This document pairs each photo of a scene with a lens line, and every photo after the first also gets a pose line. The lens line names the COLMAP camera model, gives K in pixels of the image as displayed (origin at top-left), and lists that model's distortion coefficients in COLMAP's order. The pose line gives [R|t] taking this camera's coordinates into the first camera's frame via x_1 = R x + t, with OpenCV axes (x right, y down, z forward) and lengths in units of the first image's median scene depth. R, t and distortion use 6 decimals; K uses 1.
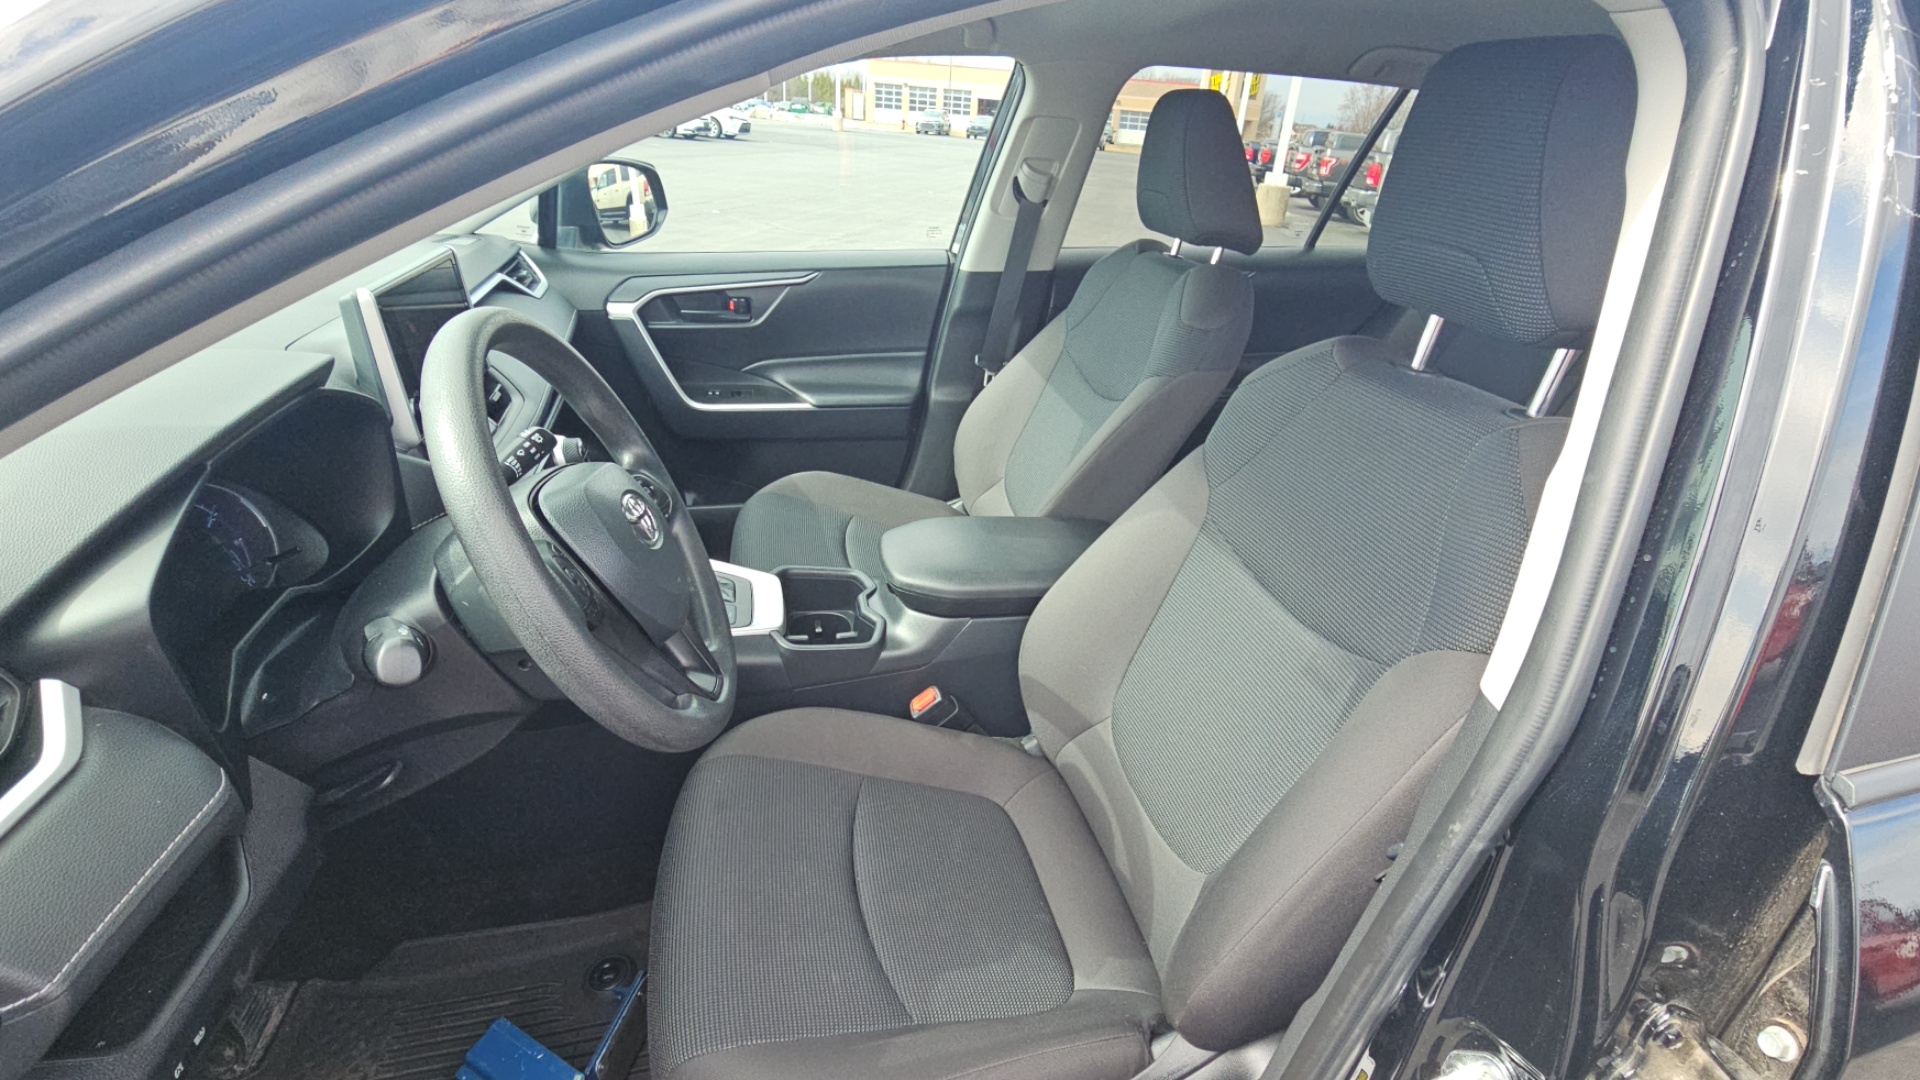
lens RADIAL K [[853.4, 0, 982.5], [0, 853.4, 550.8], [0, 0, 1]] dist [0.010669, -0.007818]
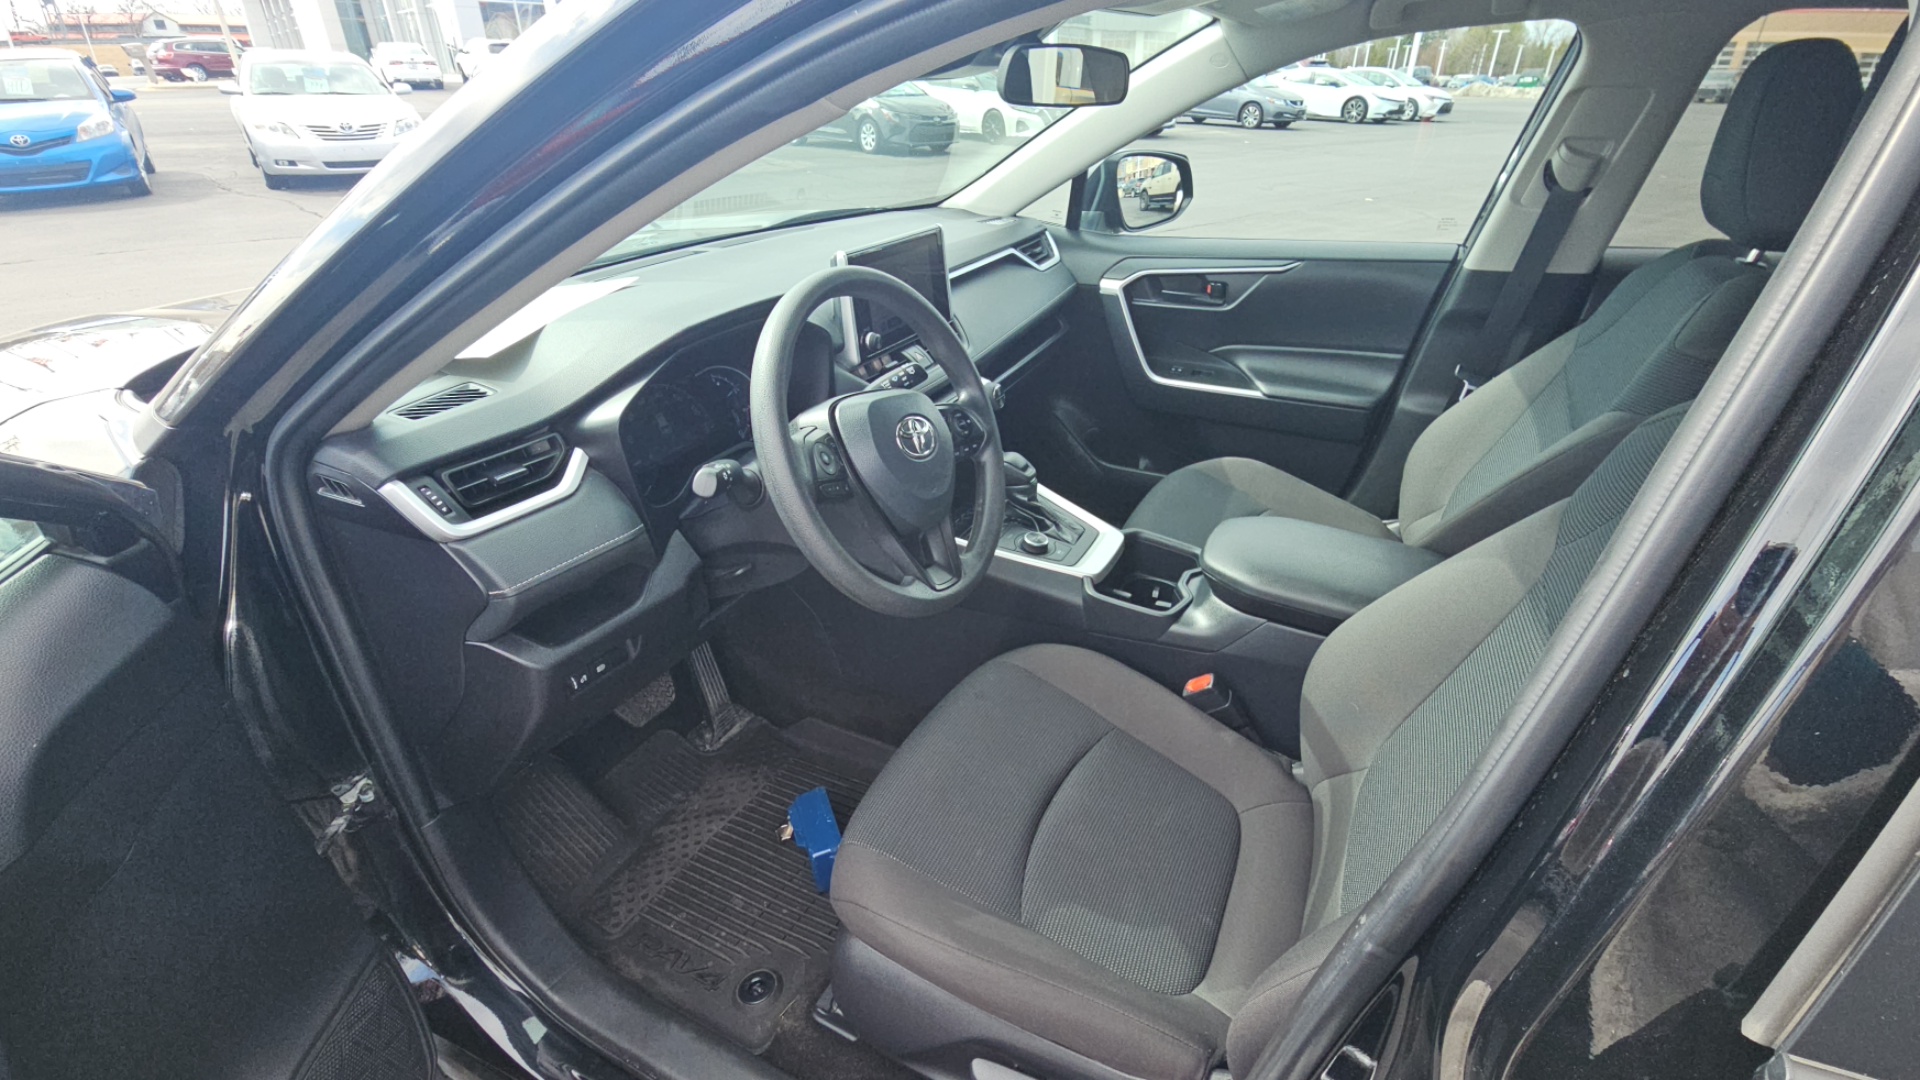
lens RADIAL K [[853.4, 0, 981.4], [0, 853.4, 552.3], [0, 0, 1]] dist [0.010669, -0.007818]
pose [[0.762160, 0.253603, -0.595649, 0.202097], [-0.245131, 0.964621, 0.097040, -0.007563], [0.599185, 0.072052, 0.797361, 0.015507]]
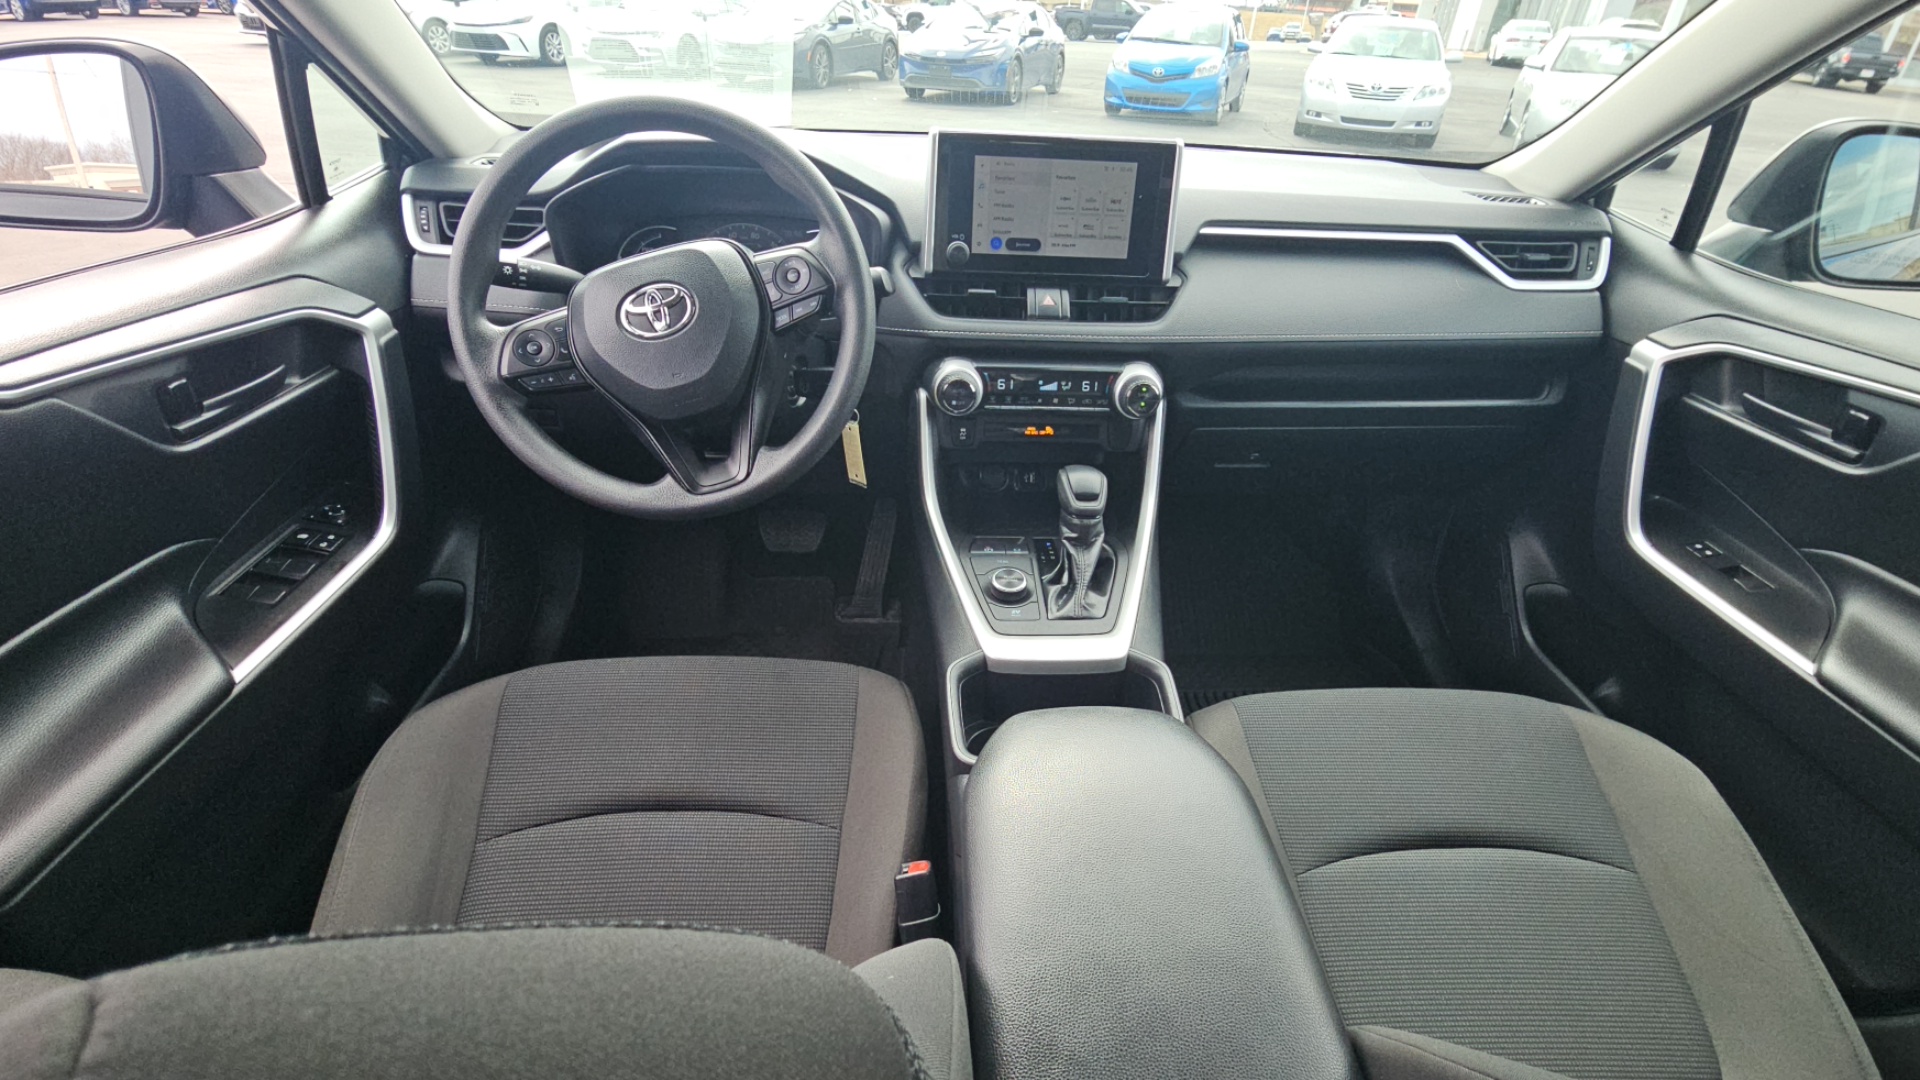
lens RADIAL K [[853.4, 0, 978.9], [0, 853.4, 551.5], [0, 0, 1]] dist [0.010669, -0.007818]
pose [[-0.176751, 0.448962, -0.875895, 0.252083], [-0.499933, 0.725613, 0.472814, -0.216235], [0.847836, 0.521459, 0.096198, 0.573572]]
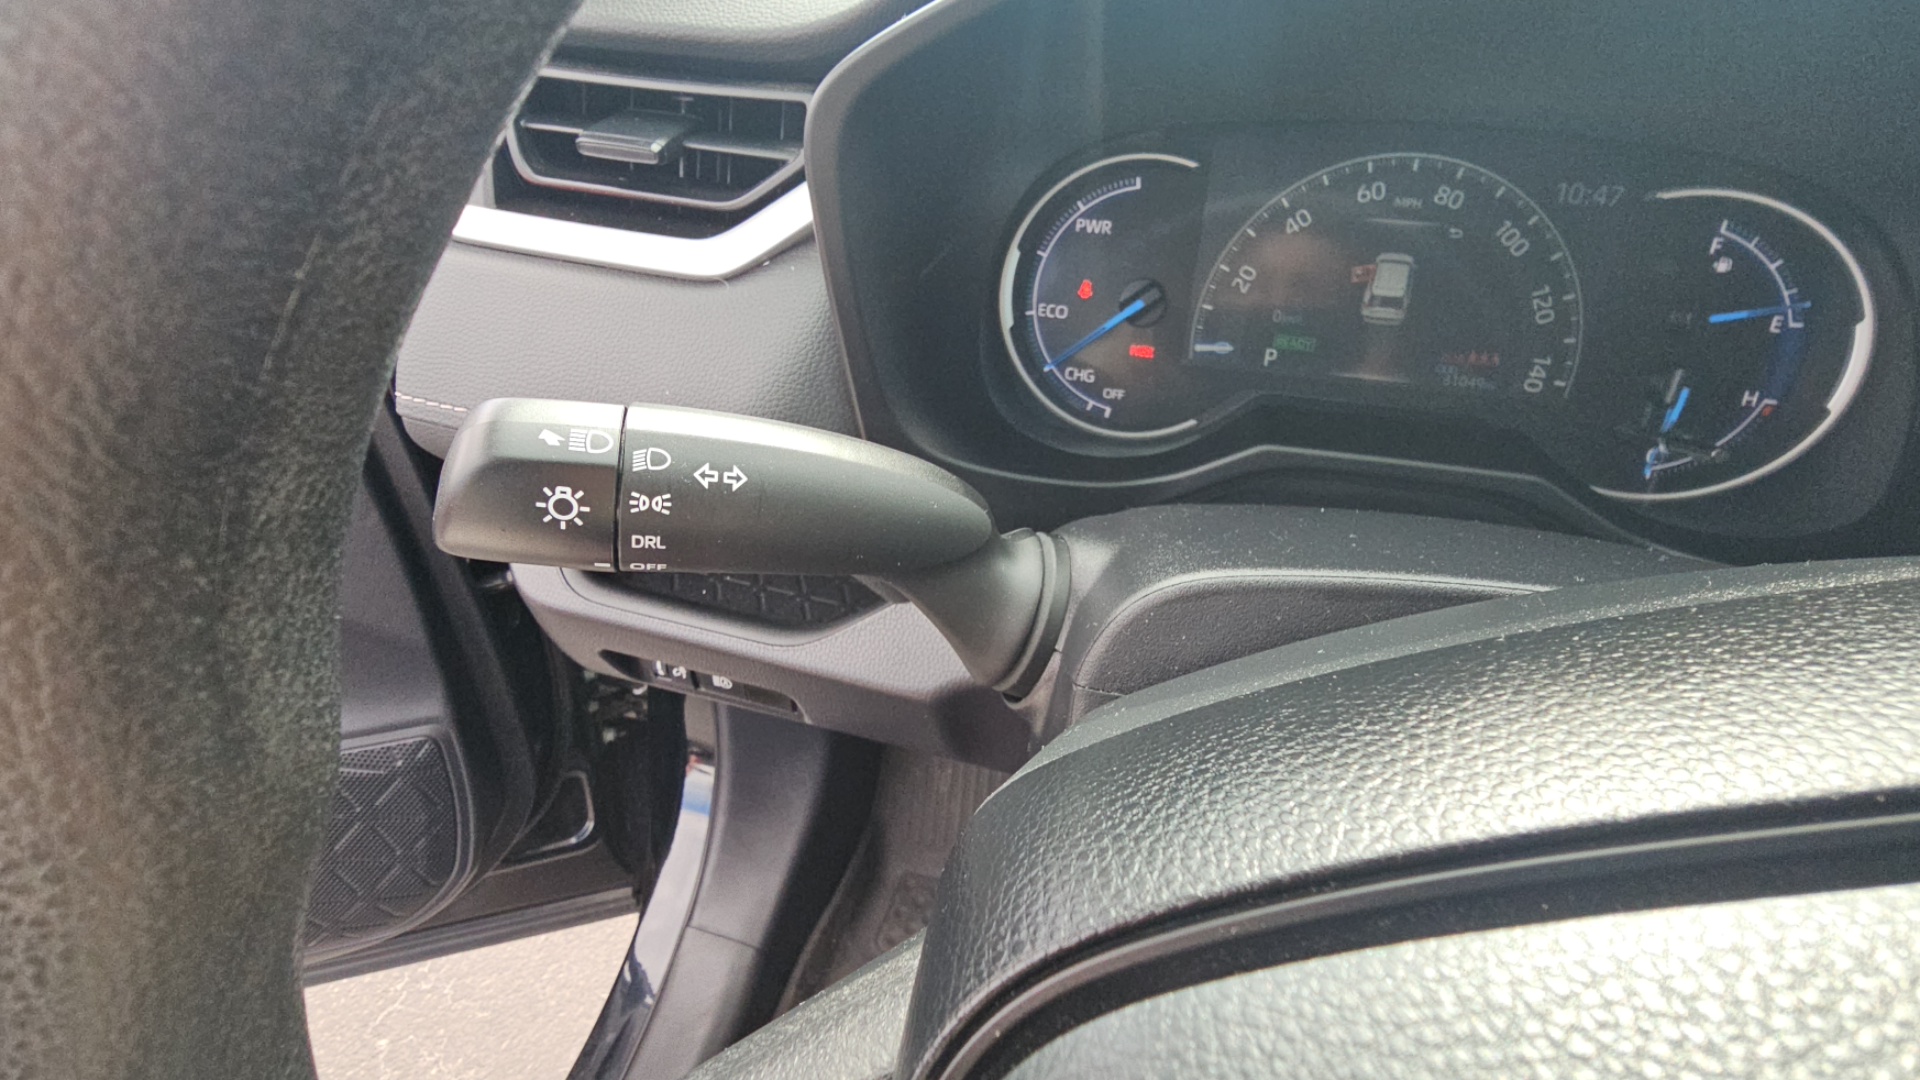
lens RADIAL K [[853.4, 0, 985.3], [0, 853.4, 550.4], [0, 0, 1]] dist [0.010669, -0.007818]
pose [[-0.441456, 0.513230, -0.736010, -0.161372], [-0.447778, 0.584816, 0.676376, -0.036441], [0.777567, 0.628160, -0.028357, 0.342585]]
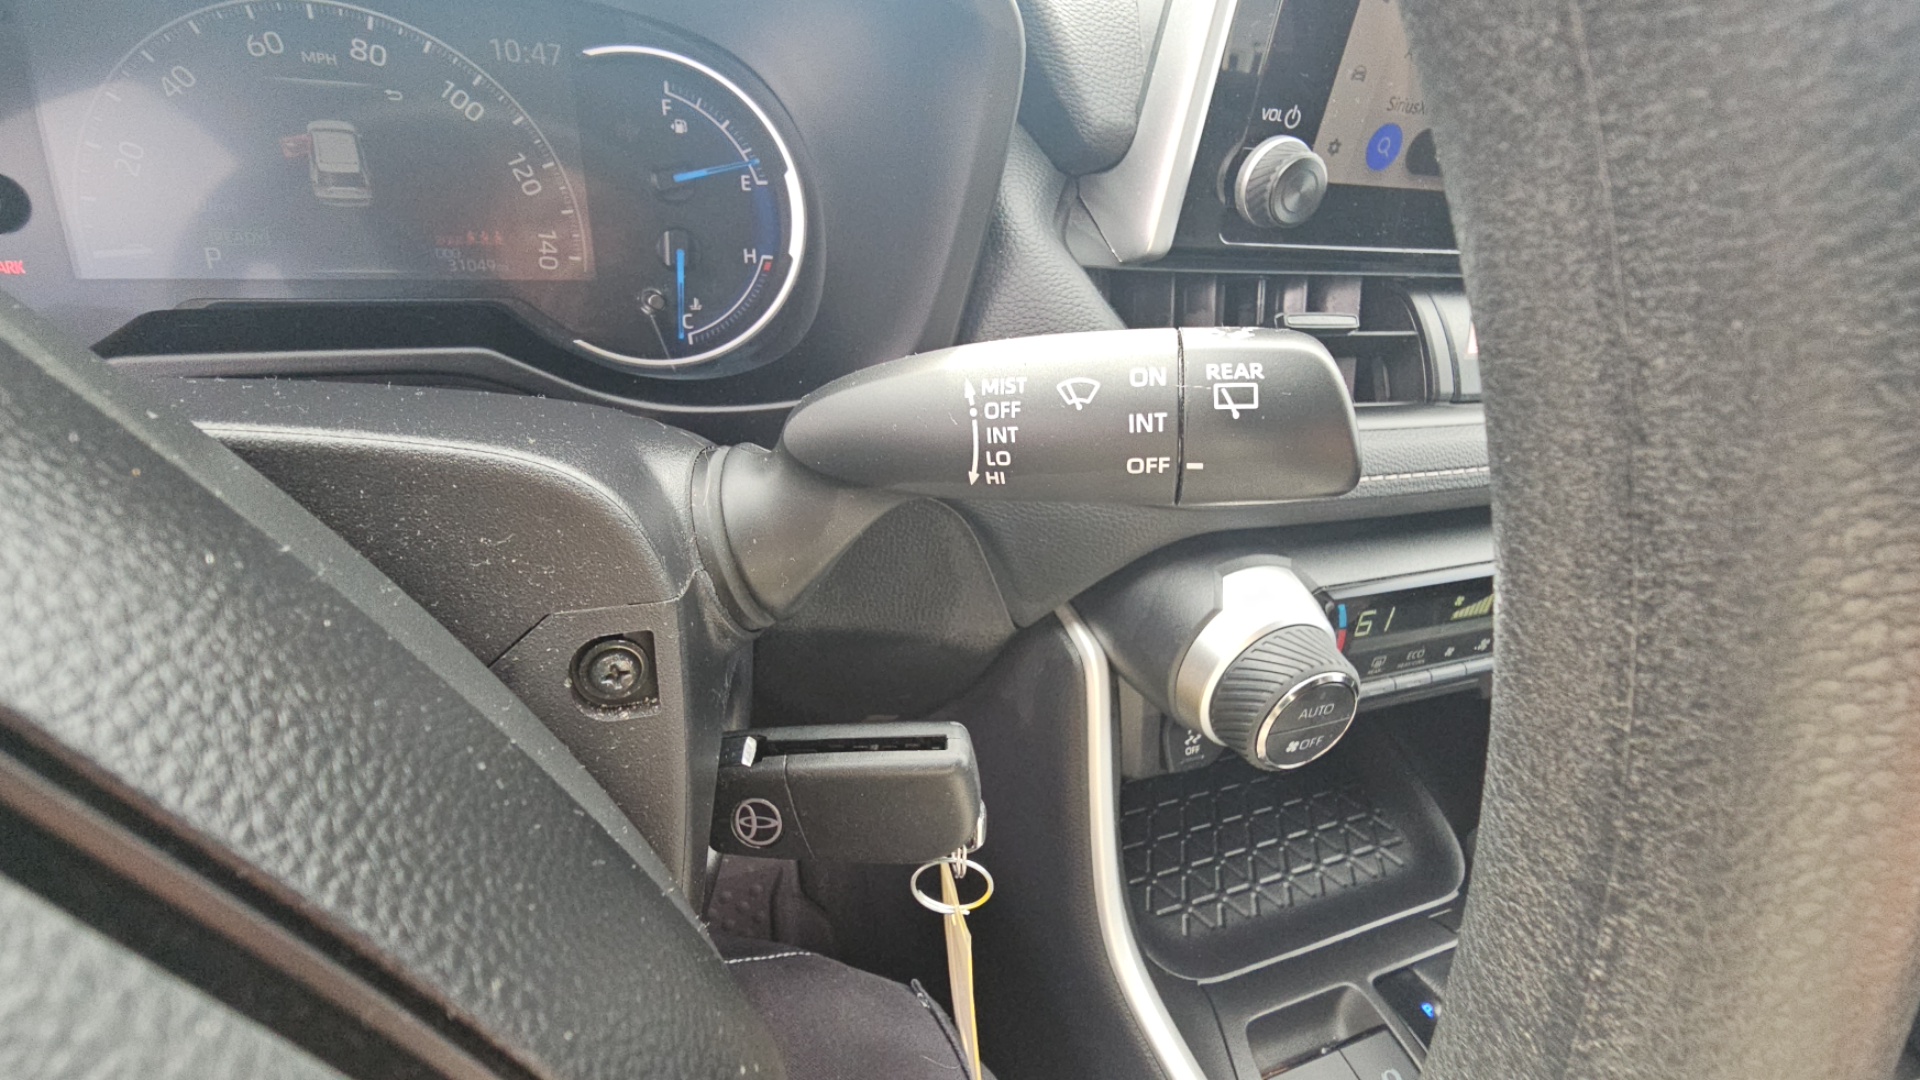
lens RADIAL K [[853.4, 0, 986.0], [0, 853.4, 549.4], [0, 0, 1]] dist [0.010669, -0.007818]
pose [[0.127253, 0.587104, -0.799447, -0.183091], [-0.582879, 0.696407, 0.418653, -0.072358], [0.802533, 0.412706, 0.430831, 0.433401]]
